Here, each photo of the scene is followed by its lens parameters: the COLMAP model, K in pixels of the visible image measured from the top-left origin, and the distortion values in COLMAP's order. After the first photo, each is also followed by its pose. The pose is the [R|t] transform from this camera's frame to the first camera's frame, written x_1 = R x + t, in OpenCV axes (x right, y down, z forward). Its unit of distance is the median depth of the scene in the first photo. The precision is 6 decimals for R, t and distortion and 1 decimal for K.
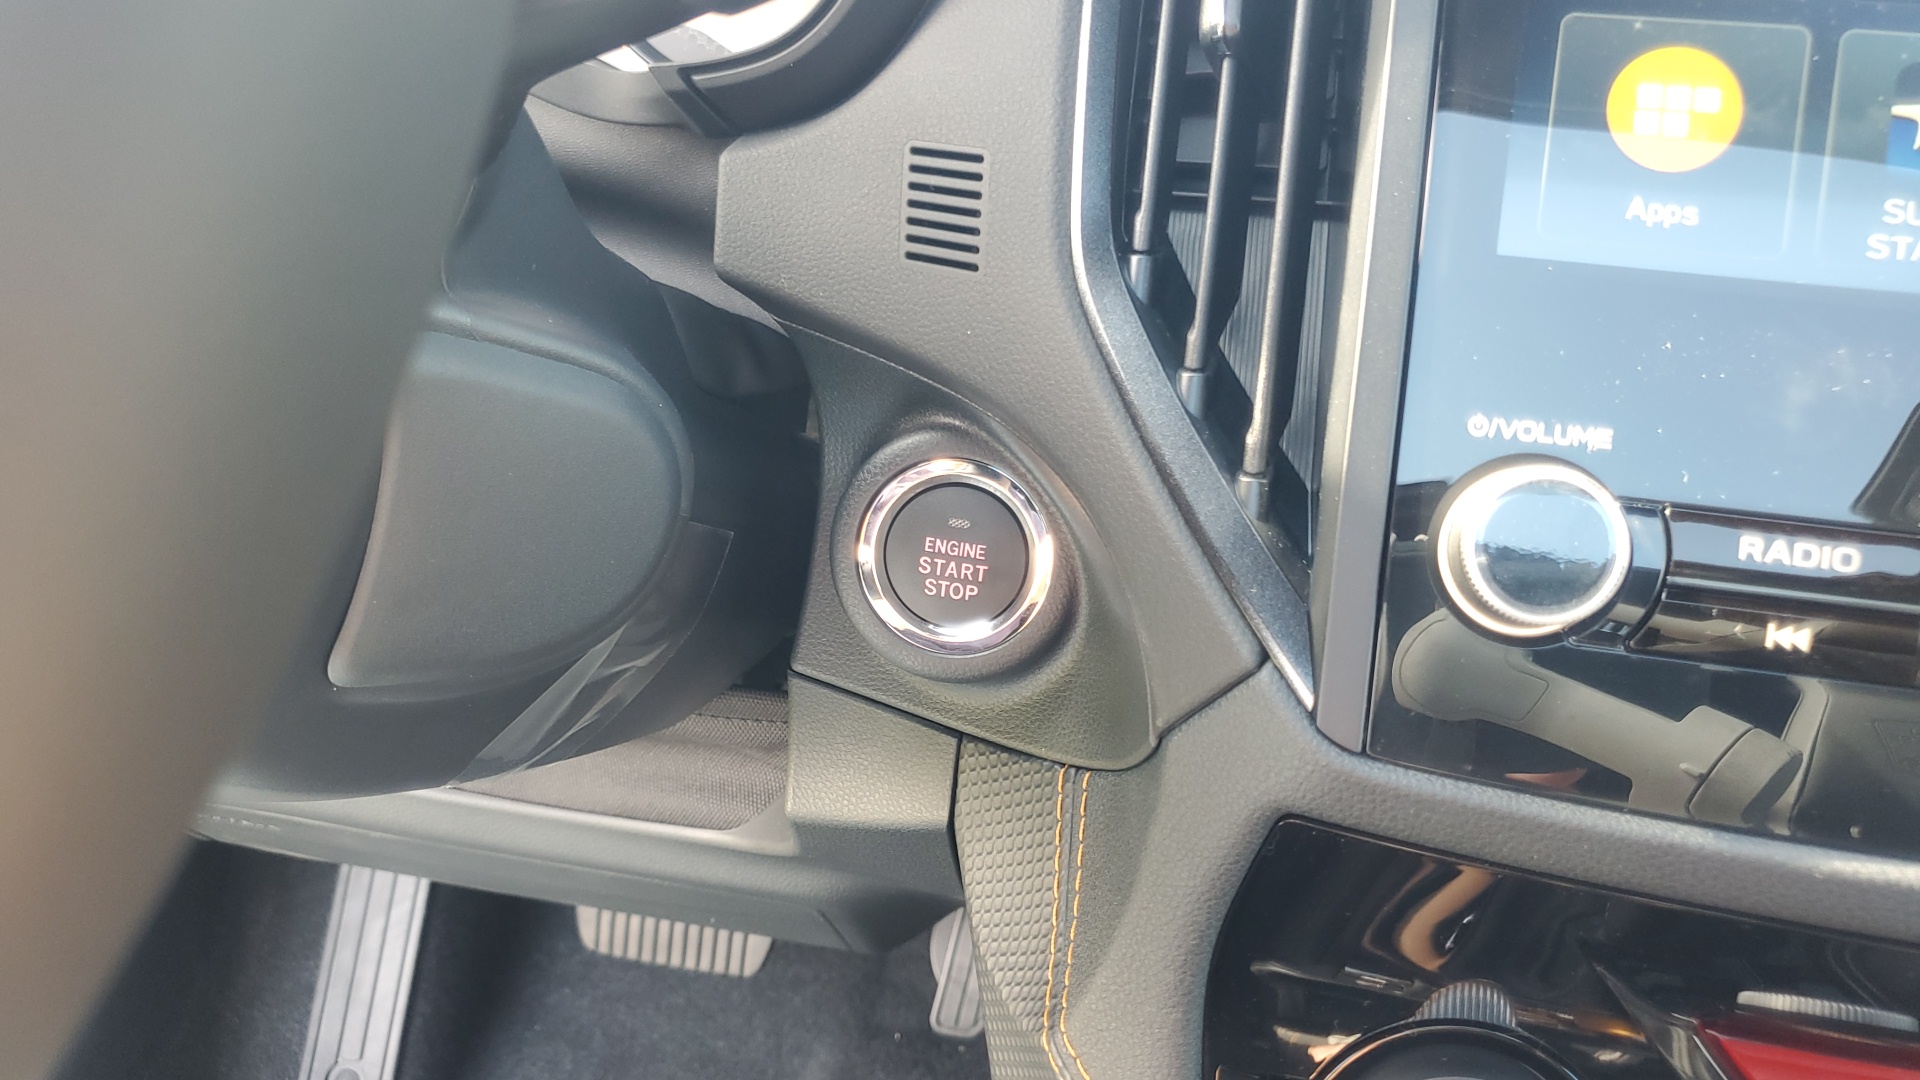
lens RADIAL K [[1525.0, 0, 960.5], [0, 1525.0, 548.8], [0, 0, 1]] dist [0.062137, -0.154530]
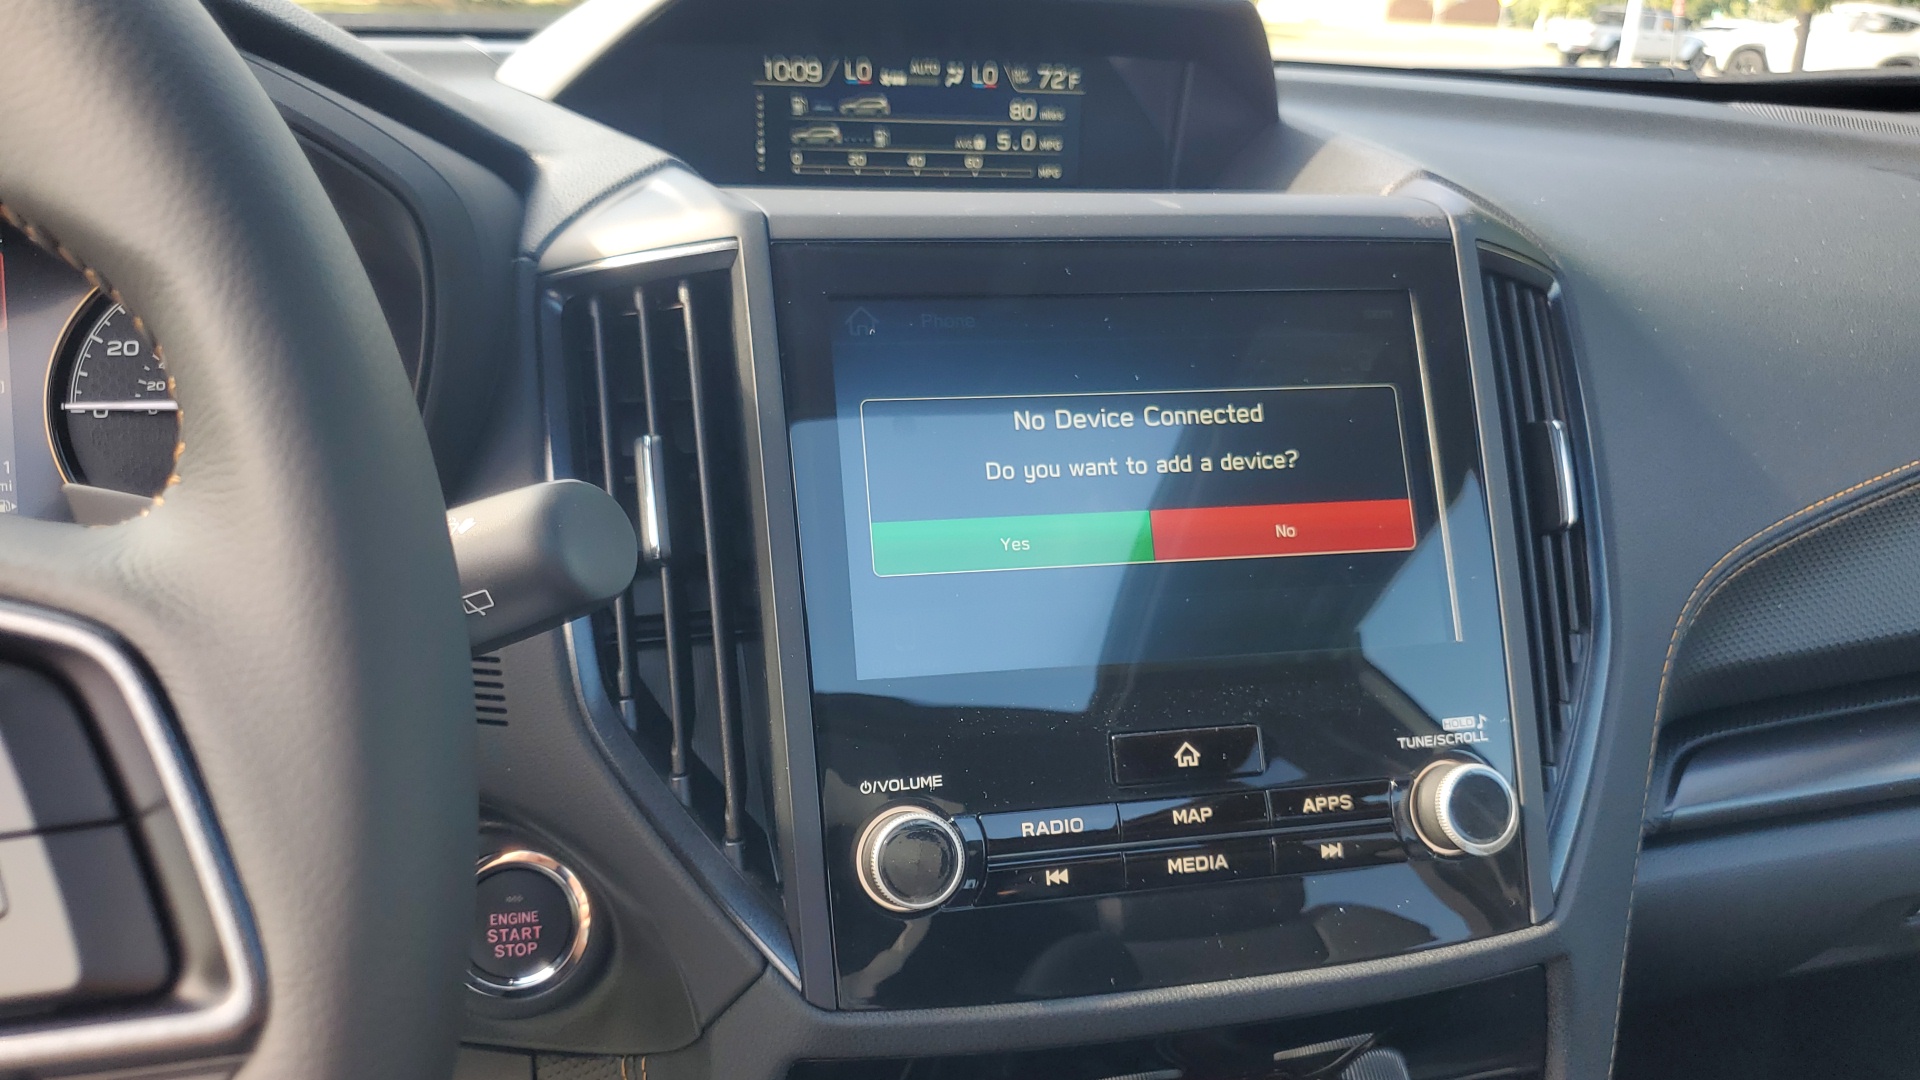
lens RADIAL K [[1530.0, 0, 973.8], [0, 1530.0, 547.7], [0, 0, 1]] dist [0.004782, -0.001694]
pose [[0.900612, -0.152017, 0.407172, -0.144455], [0.191233, 0.979880, -0.057148, -0.172914], [-0.390292, 0.129333, 0.911562, -0.443483]]
